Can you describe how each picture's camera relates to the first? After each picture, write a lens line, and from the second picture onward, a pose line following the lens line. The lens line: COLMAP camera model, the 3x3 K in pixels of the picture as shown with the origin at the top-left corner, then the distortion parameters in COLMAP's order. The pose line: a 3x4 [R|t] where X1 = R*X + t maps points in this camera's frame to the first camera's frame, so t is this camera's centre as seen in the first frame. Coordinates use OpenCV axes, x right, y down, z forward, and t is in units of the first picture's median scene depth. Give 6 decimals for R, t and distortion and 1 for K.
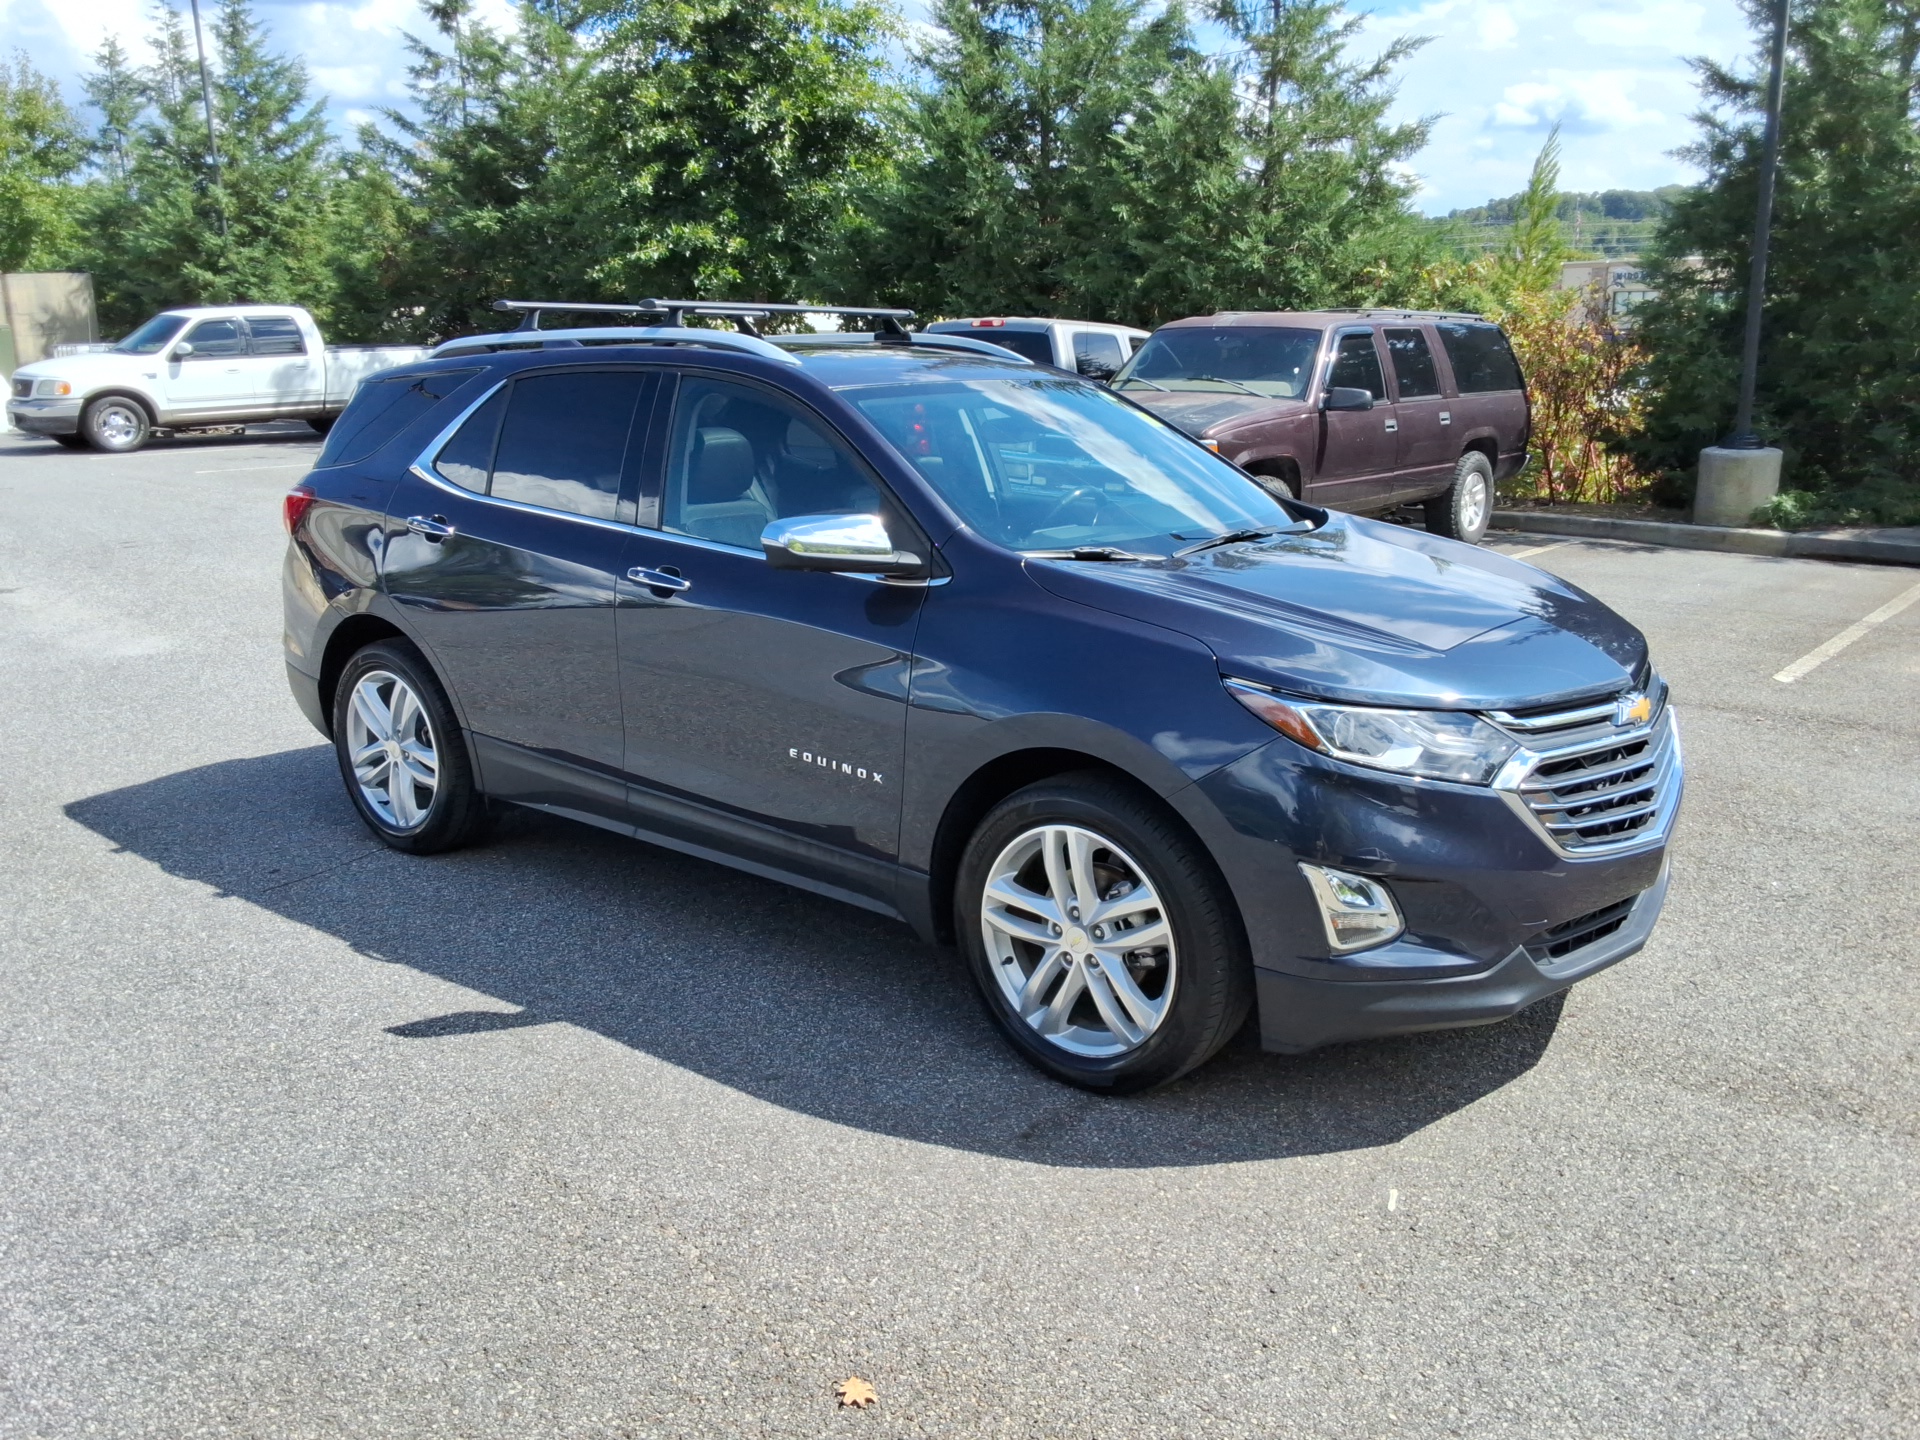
lens RADIAL K [[1546.2, 0, 971.6], [0, 1546.2, 700.9], [0, 0, 1]] dist [0.135172, -0.202707]
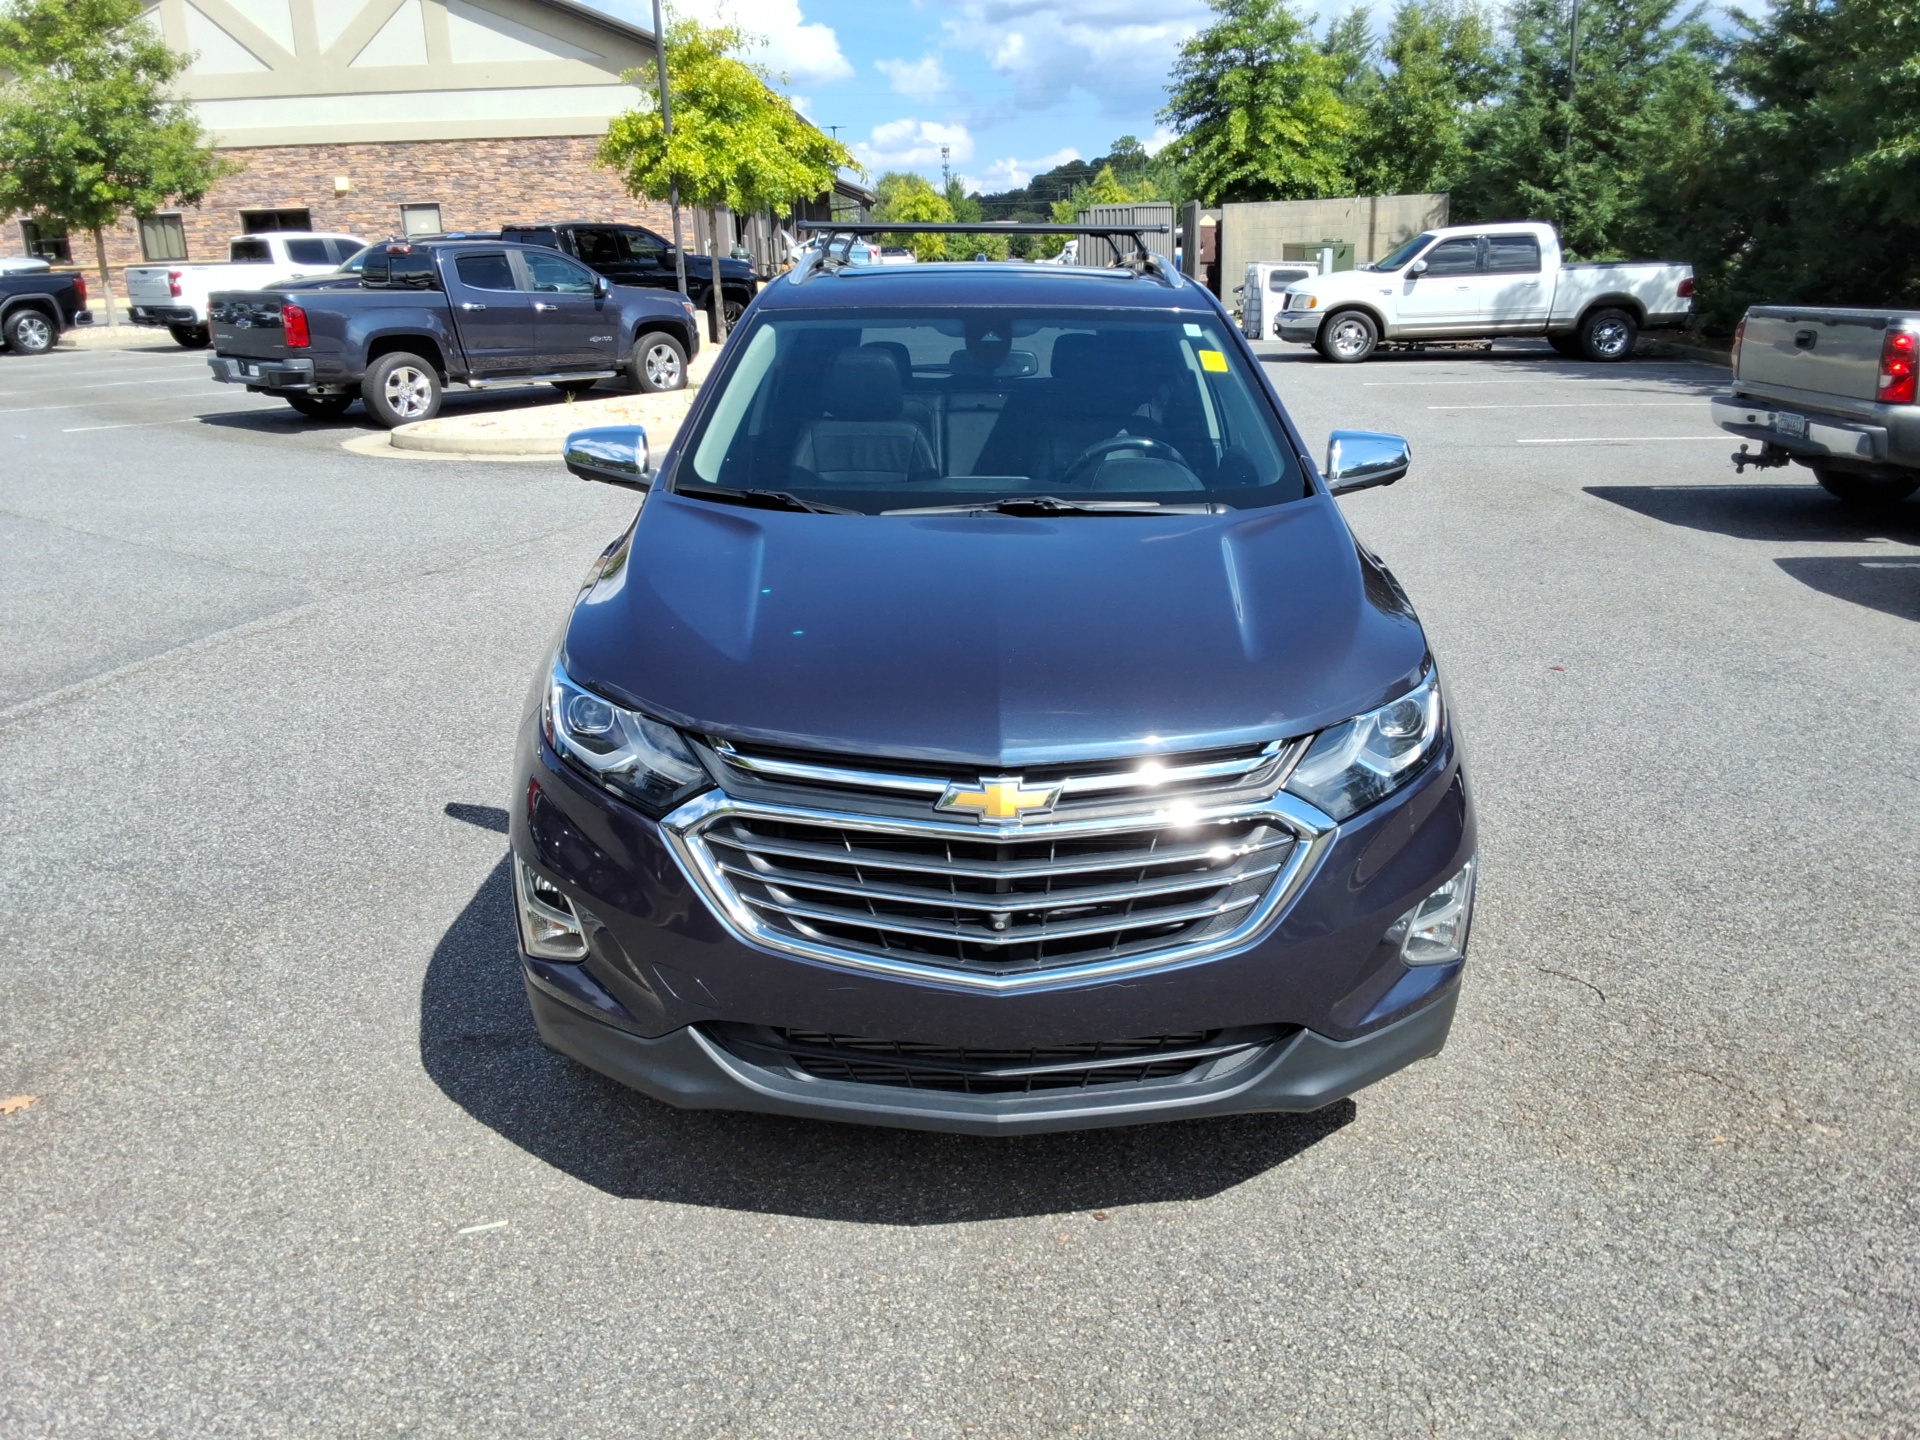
lens RADIAL K [[1546.2, 0, 971.6], [0, 1546.2, 700.9], [0, 0, 1]] dist [0.135172, -0.202707]
pose [[0.634751, 0.215670, -0.742009, 0.139581], [-0.178017, 0.975245, 0.131178, -0.019599], [0.751932, 0.048825, 0.657430, 0.078932]]
